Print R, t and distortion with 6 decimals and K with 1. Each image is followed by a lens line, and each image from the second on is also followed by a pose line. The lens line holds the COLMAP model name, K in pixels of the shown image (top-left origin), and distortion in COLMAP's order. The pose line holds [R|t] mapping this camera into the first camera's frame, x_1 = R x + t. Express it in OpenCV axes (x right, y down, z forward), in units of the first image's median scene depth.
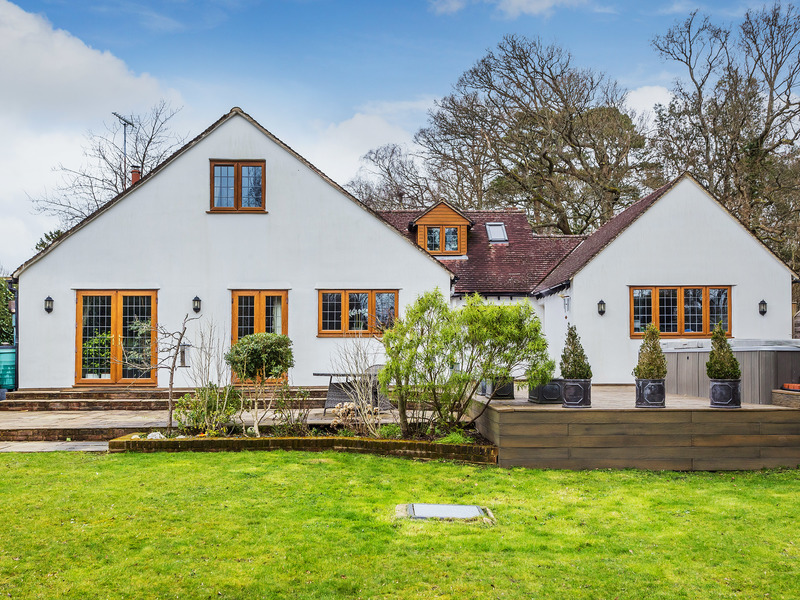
lens RADIAL K [[763.8, 0, 400.0], [0, 763.8, 320.1], [0, 0, 1]] dist [0.008015, 0.009206]
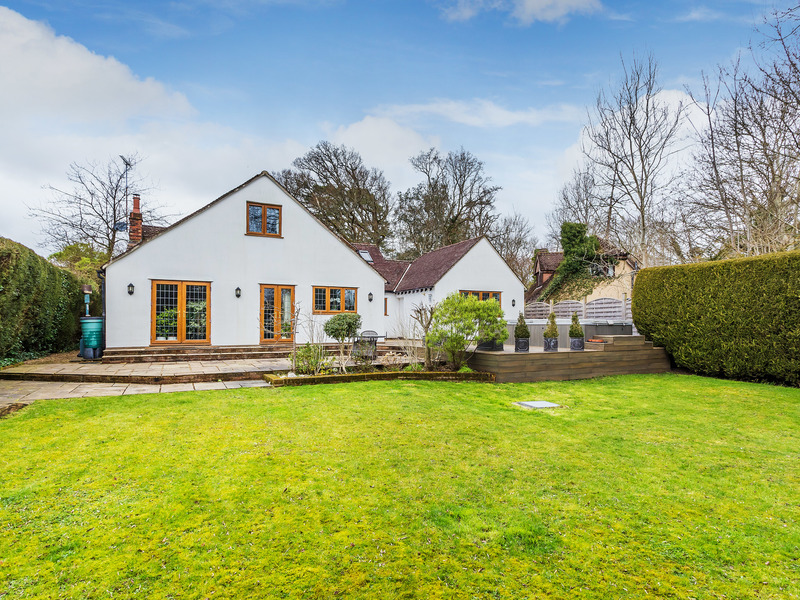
lens RADIAL K [[438.9, 0, 400.0], [0, 438.9, 300.0], [0, 0, 1]] dist [-0.001140, -0.000709]
pose [[0.910197, 0.027270, 0.413276, -0.336052], [-0.024271, 0.999627, -0.012506, -0.001401], [-0.413463, 0.001353, 0.910520, 0.039639]]
